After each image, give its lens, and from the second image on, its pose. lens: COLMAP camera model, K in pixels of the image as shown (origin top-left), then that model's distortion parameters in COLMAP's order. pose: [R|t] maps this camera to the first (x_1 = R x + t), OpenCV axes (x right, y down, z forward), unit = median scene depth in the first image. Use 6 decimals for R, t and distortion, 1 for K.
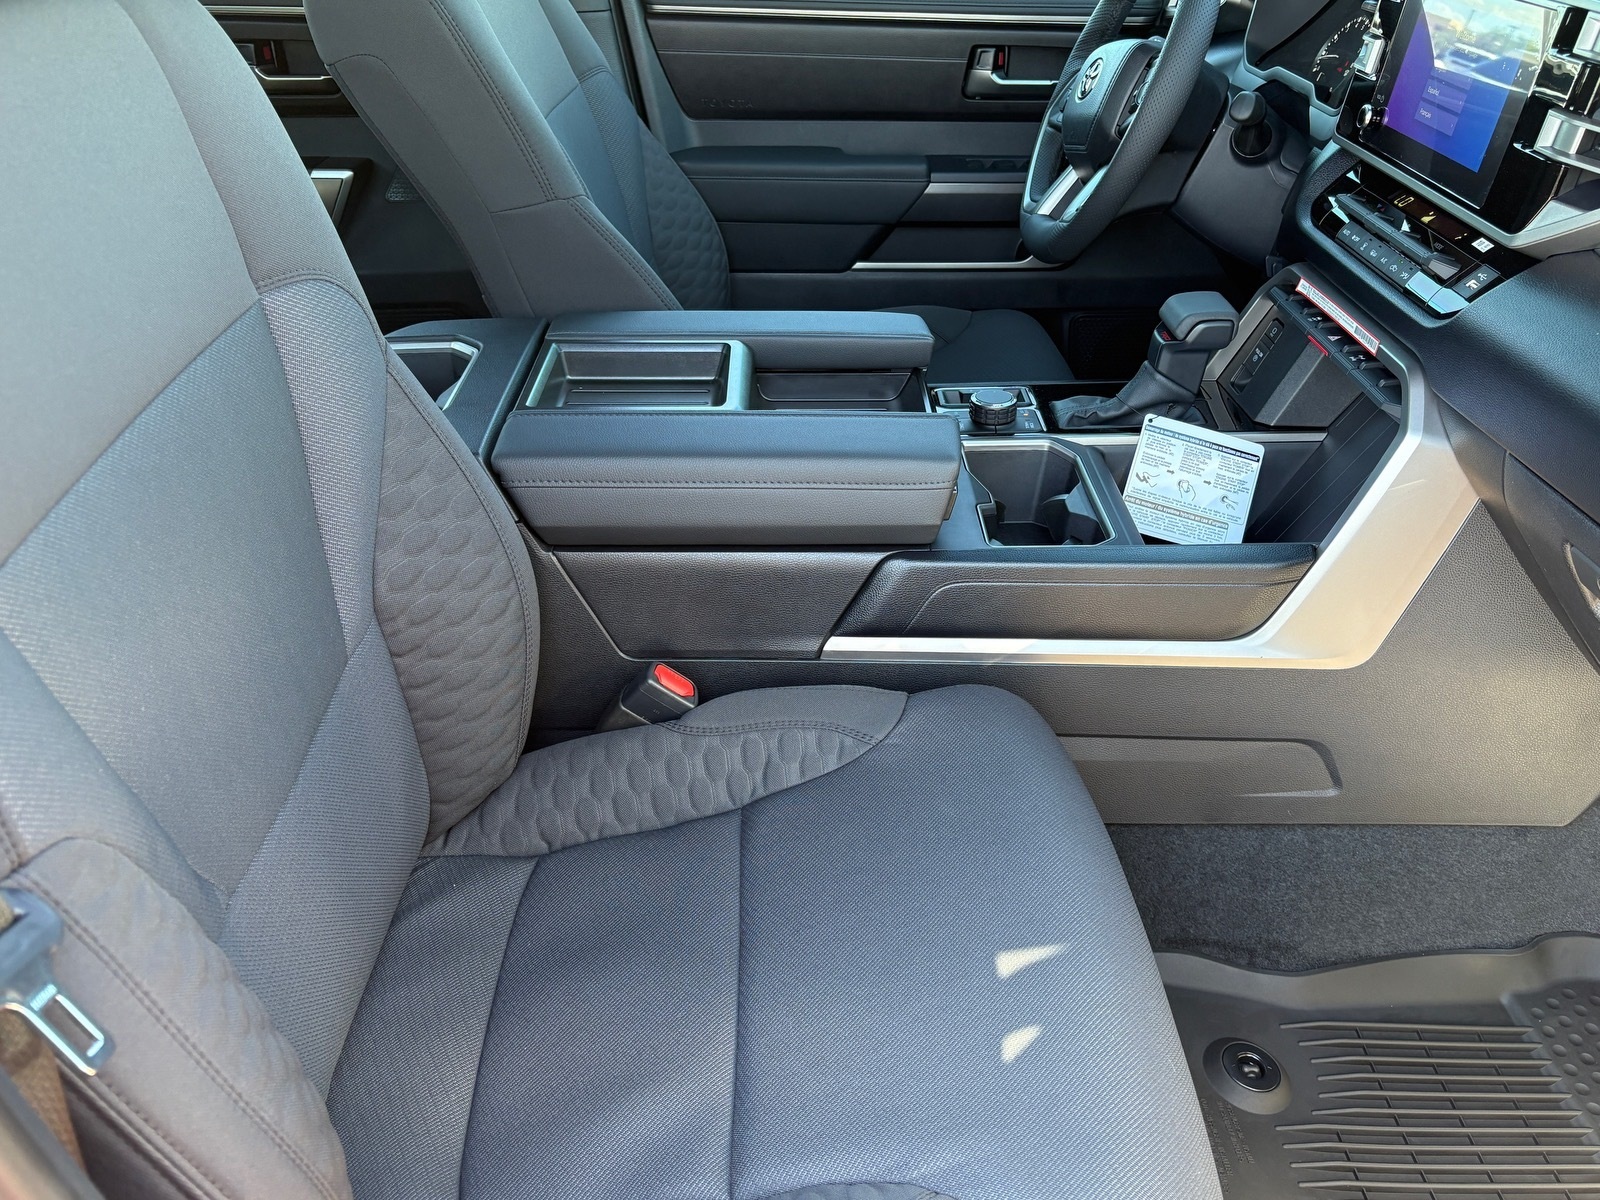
lens RADIAL K [[1270.4, 0, 782.3], [0, 1270.4, 595.2], [0, 0, 1]] dist [0.052687, -0.079339]
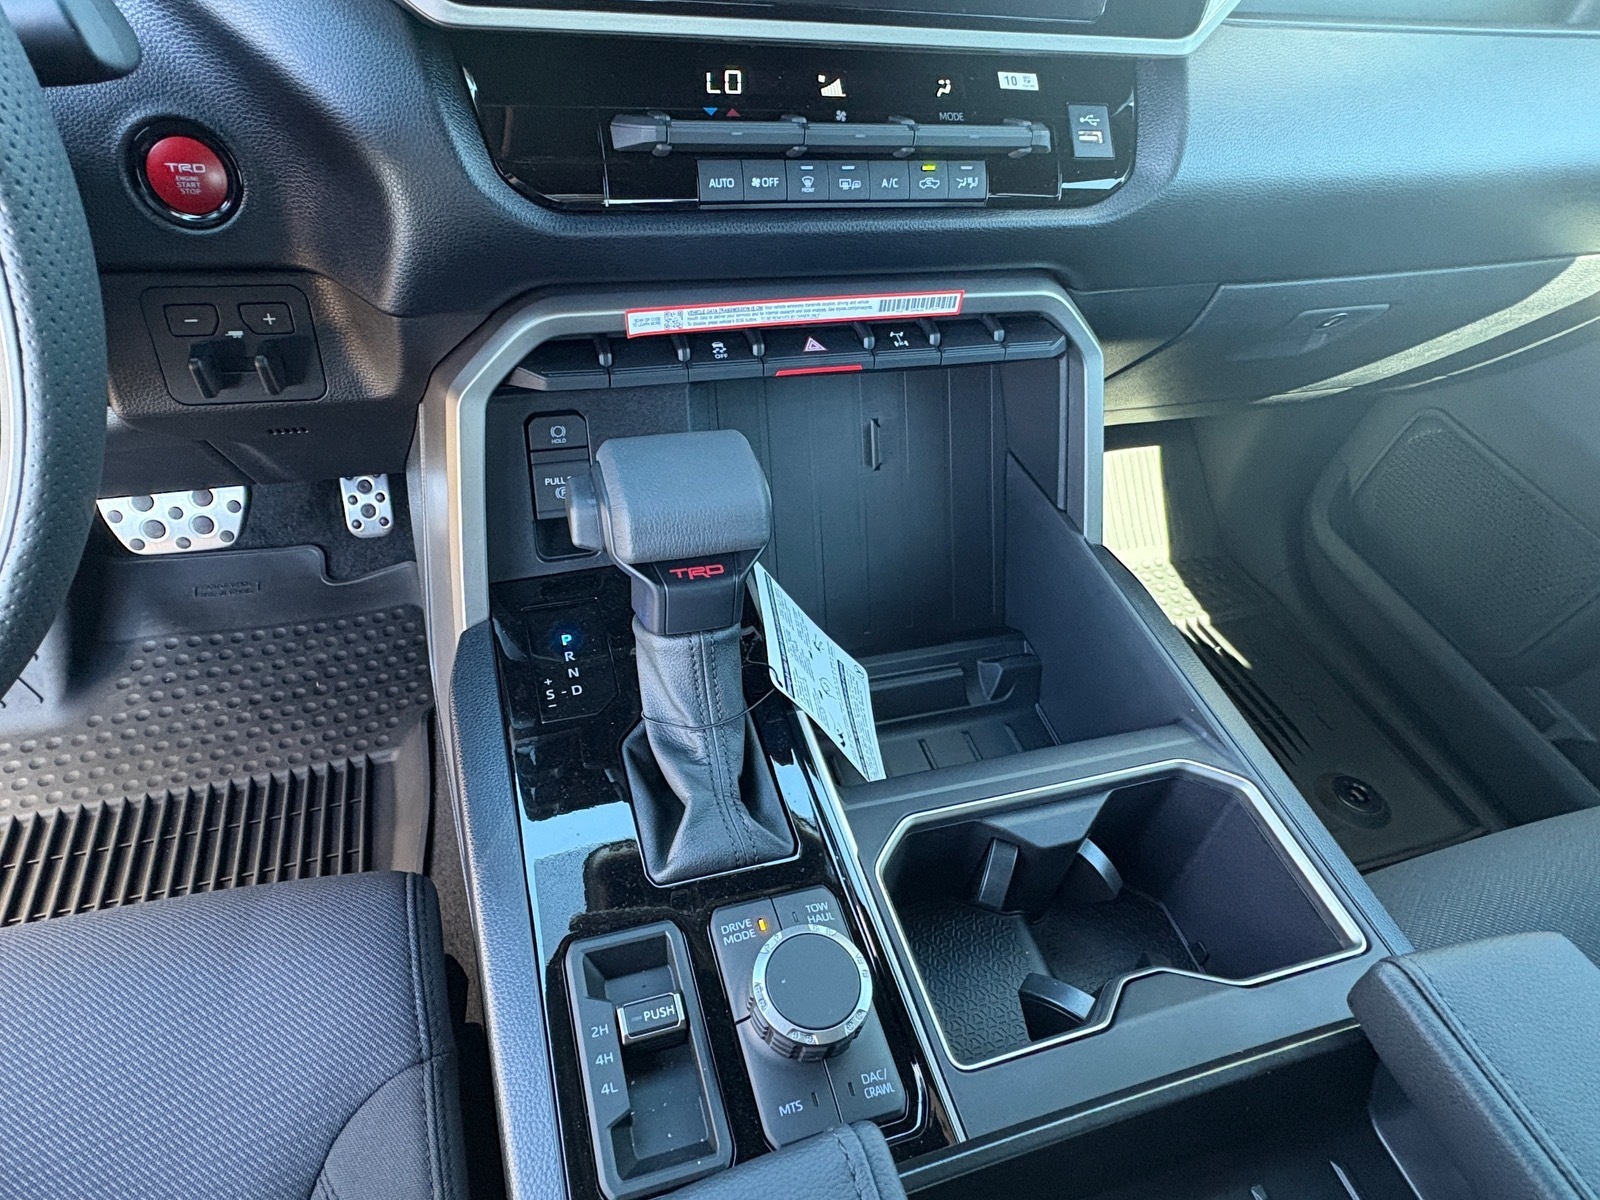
lens RADIAL K [[914.2, 0, 800.0], [0, 914.2, 600.0], [0, 0, 1]] dist [0.004119, 0.000781]
pose [[-0.310436, -0.701183, 0.641850, 0.080289], [0.385998, 0.524056, 0.759191, -0.448852], [-0.868697, 0.483433, 0.107970, 0.990745]]
